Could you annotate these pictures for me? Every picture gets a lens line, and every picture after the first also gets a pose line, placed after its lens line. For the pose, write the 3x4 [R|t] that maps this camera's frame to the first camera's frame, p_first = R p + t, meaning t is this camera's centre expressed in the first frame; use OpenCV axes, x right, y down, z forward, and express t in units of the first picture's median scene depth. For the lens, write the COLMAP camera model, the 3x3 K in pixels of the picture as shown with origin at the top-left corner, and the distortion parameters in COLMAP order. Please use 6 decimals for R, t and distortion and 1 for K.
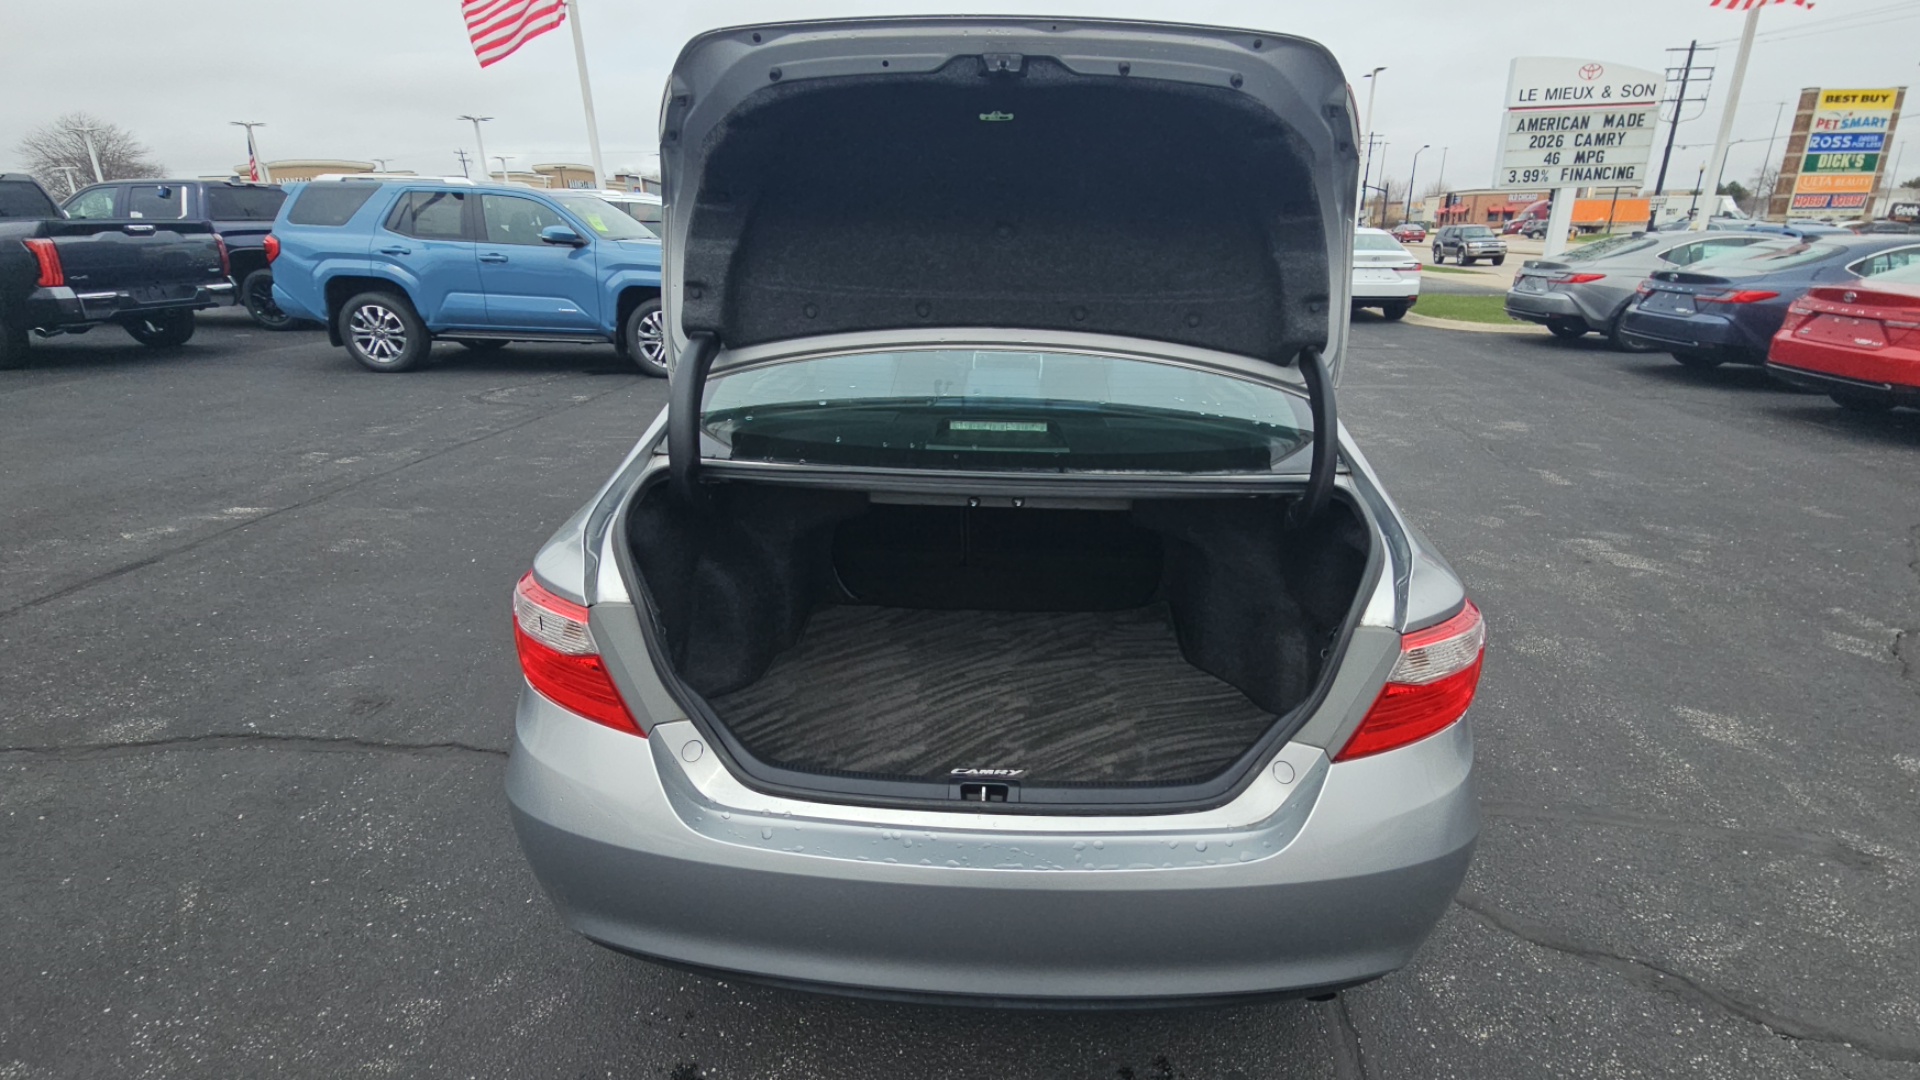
lens RADIAL K [[854.1, 0, 979.6], [0, 854.1, 562.6], [0, 0, 1]] dist [0.006066, -0.005857]
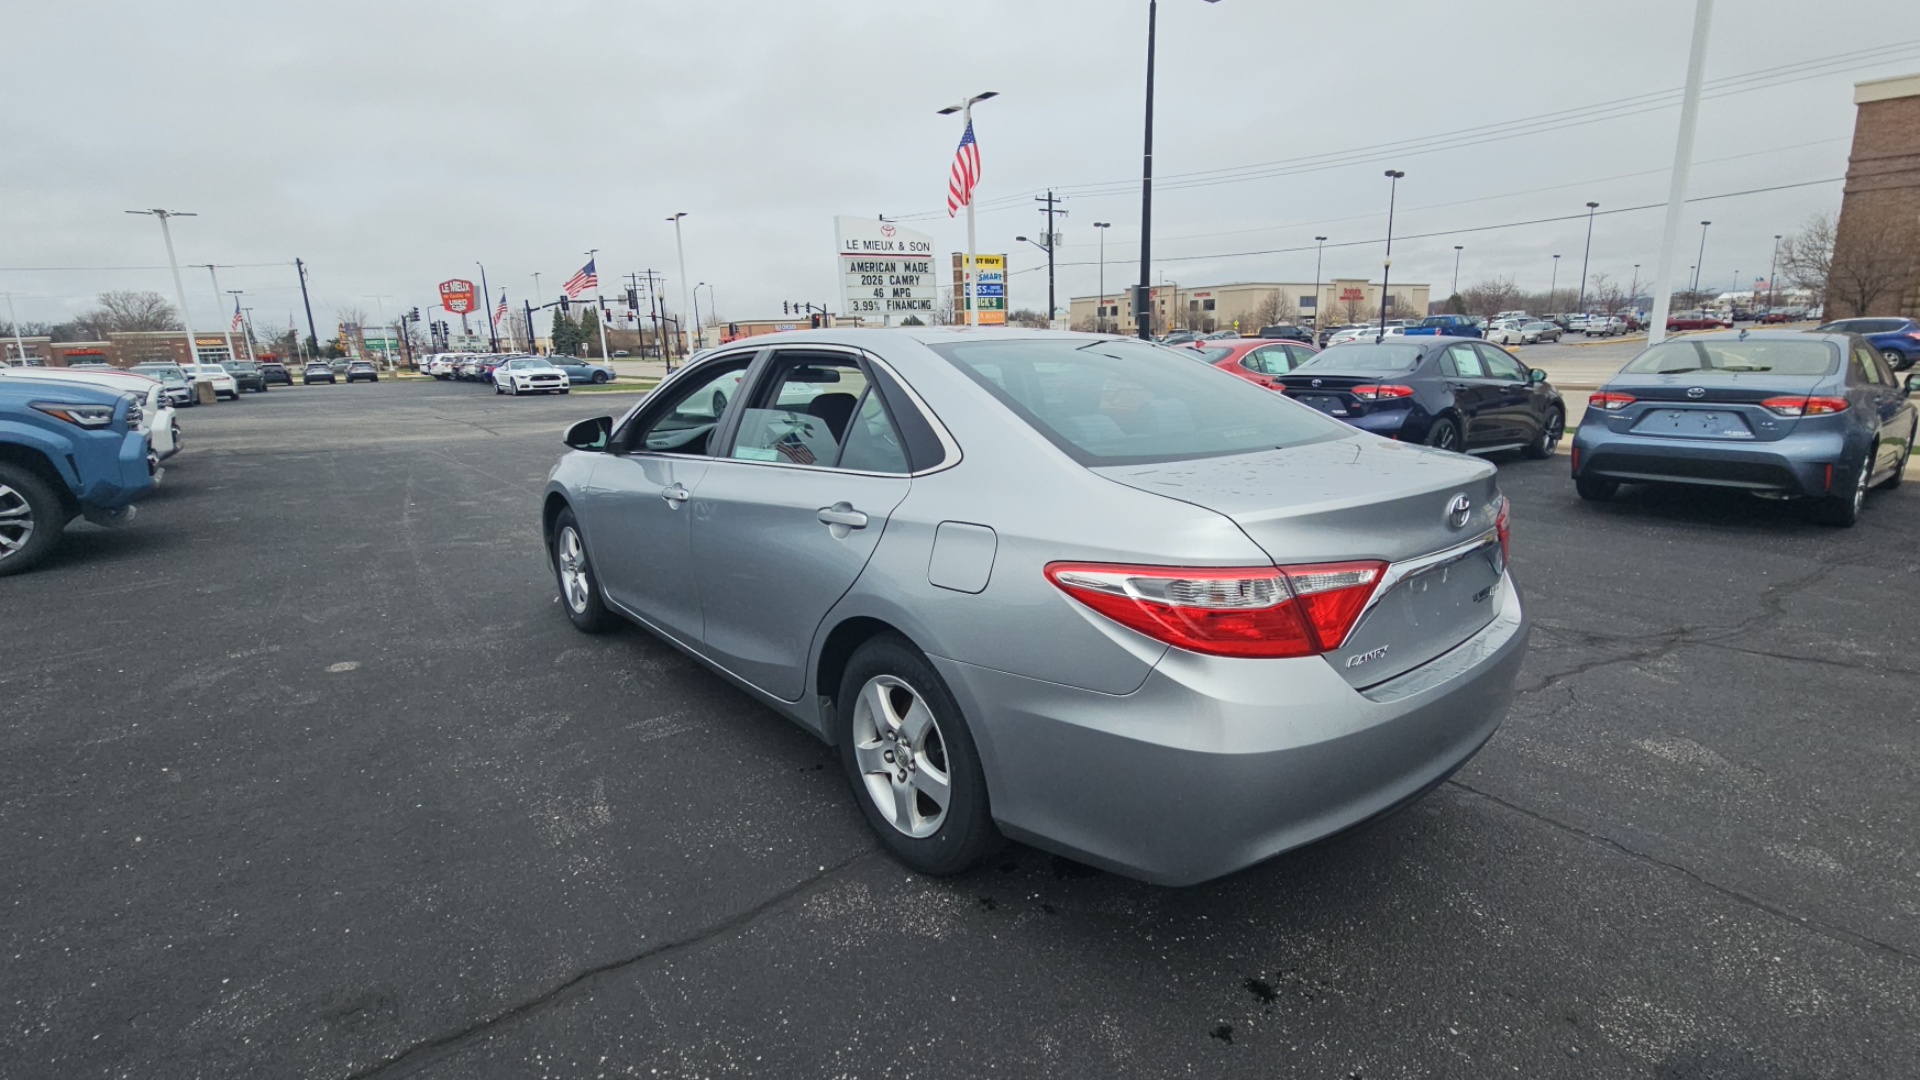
lens RADIAL K [[854.1, 0, 986.2], [0, 854.1, 566.5], [0, 0, 1]] dist [0.006066, -0.005857]
pose [[0.720545, -0.186444, 0.667872, -0.258300], [0.272486, 0.961823, -0.025472, -0.004616], [-0.637625, 0.200339, 0.743840, 0.050146]]
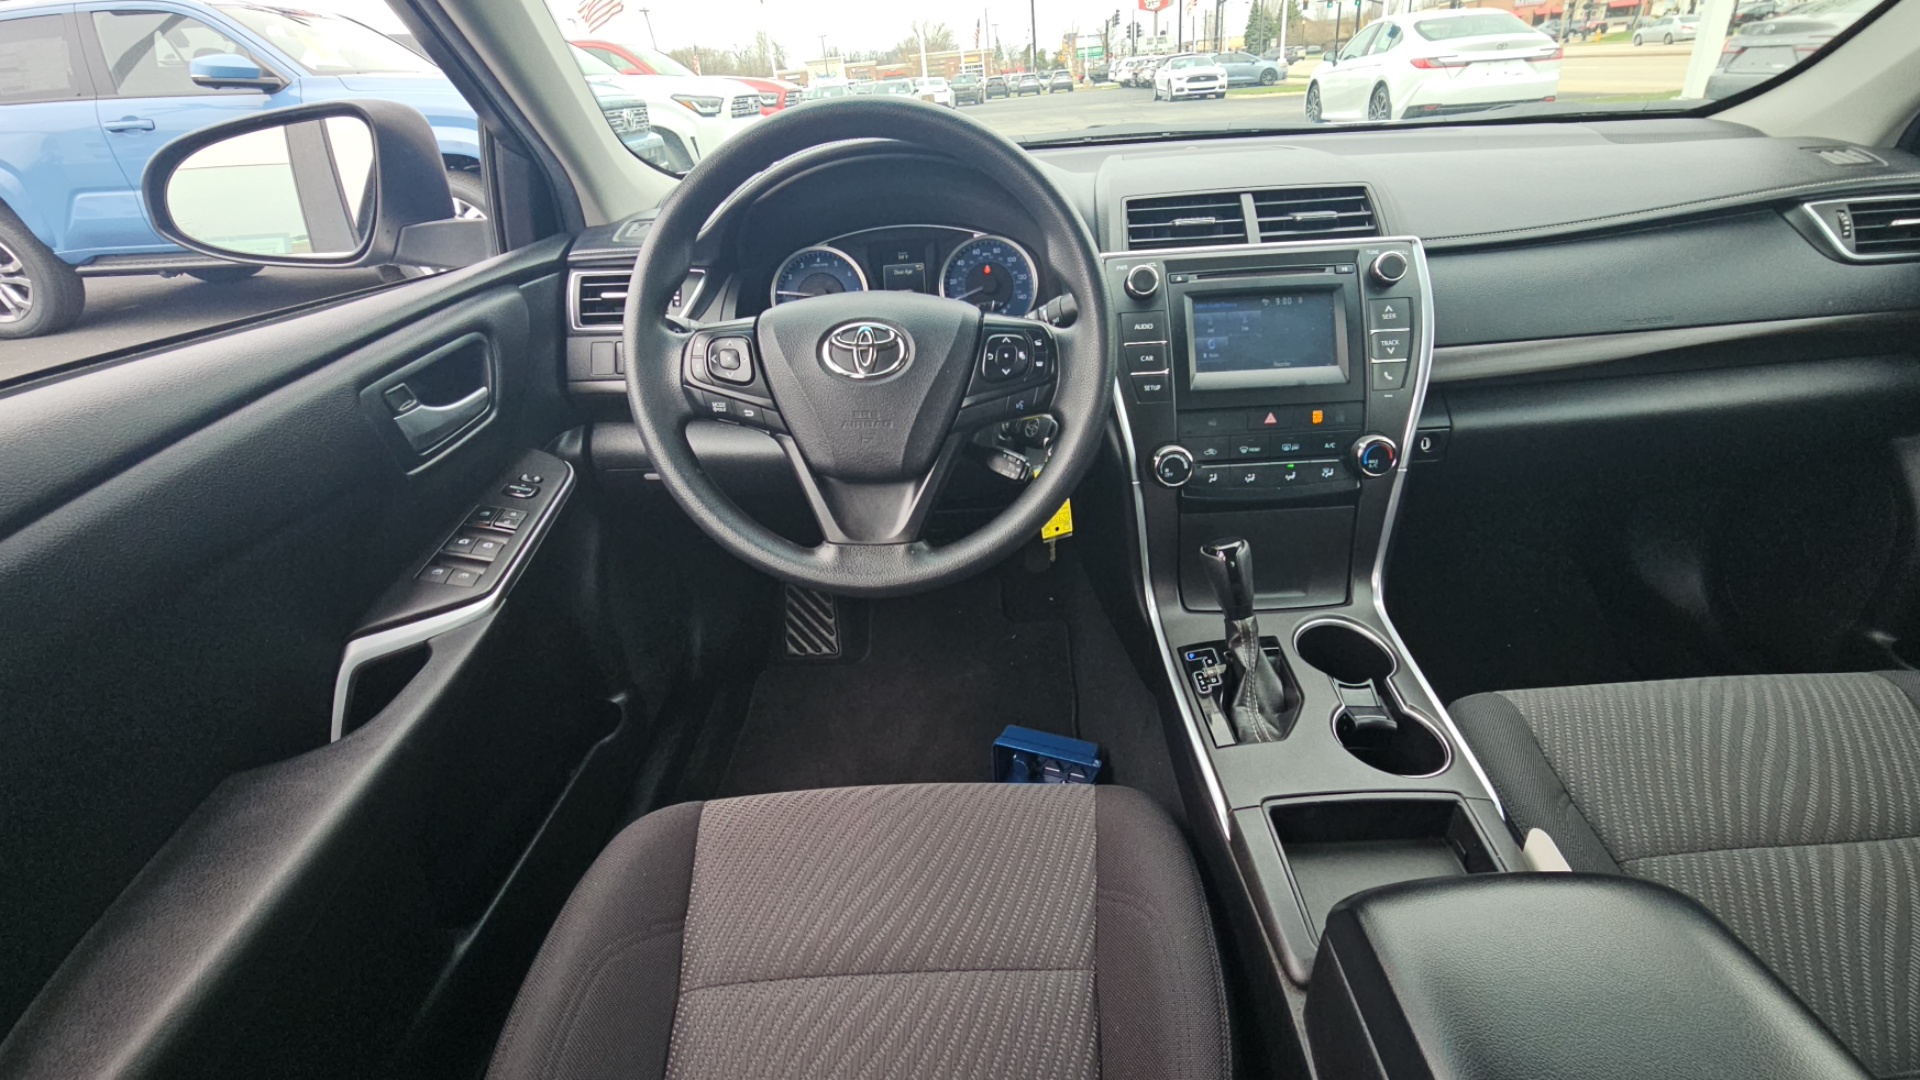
lens RADIAL K [[854.1, 0, 985.1], [0, 854.1, 551.9], [0, 0, 1]] dist [0.006066, -0.005857]
pose [[0.996455, -0.083714, 0.008322, -0.022227], [0.081976, 0.988442, 0.127525, -0.097077], [-0.018902, -0.126390, 0.991800, 0.380268]]
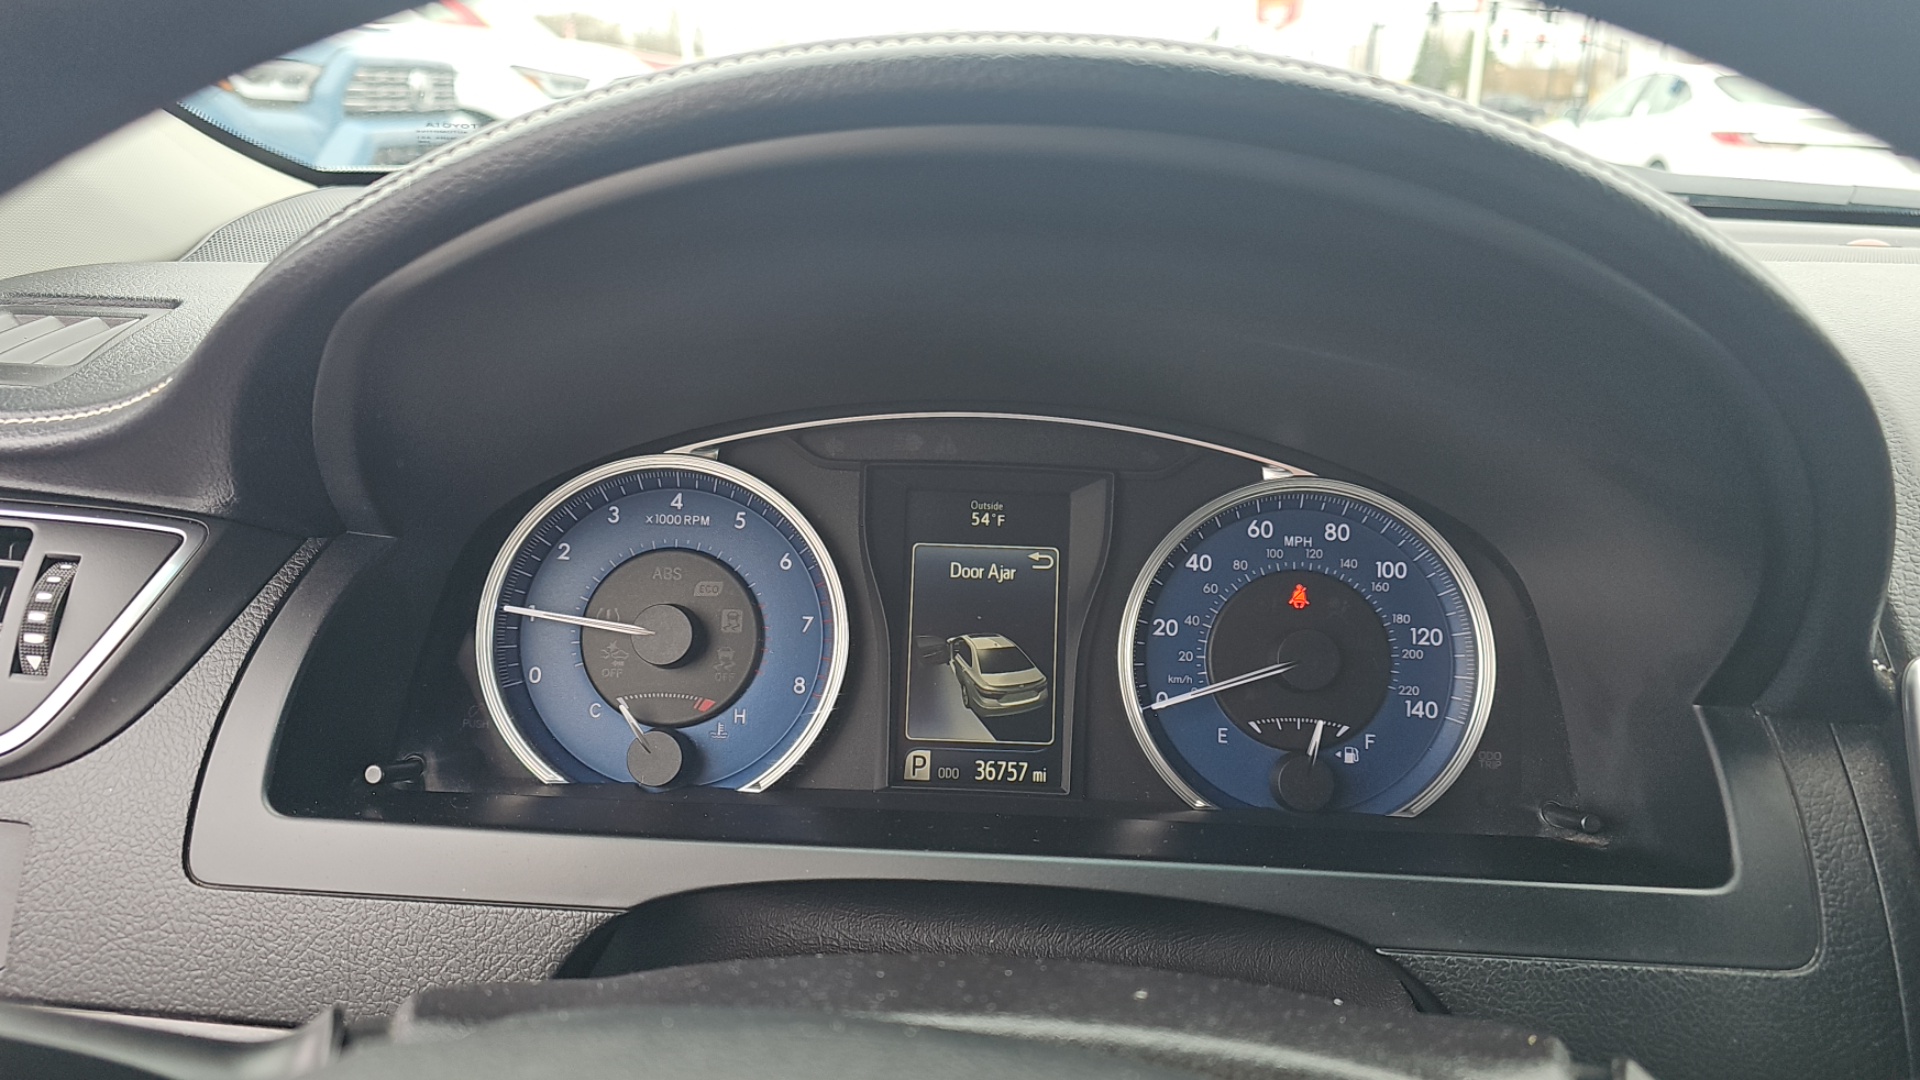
lens RADIAL K [[1405.2, 0, 949.0], [0, 1405.2, 554.2], [0, 0, 1]] dist [0.037210, -0.047700]
pose [[0.999672, 0.017830, 0.018364, -0.034340], [-0.016607, 0.997764, -0.064747, -0.124877], [-0.019477, 0.064420, 0.997733, 0.471145]]
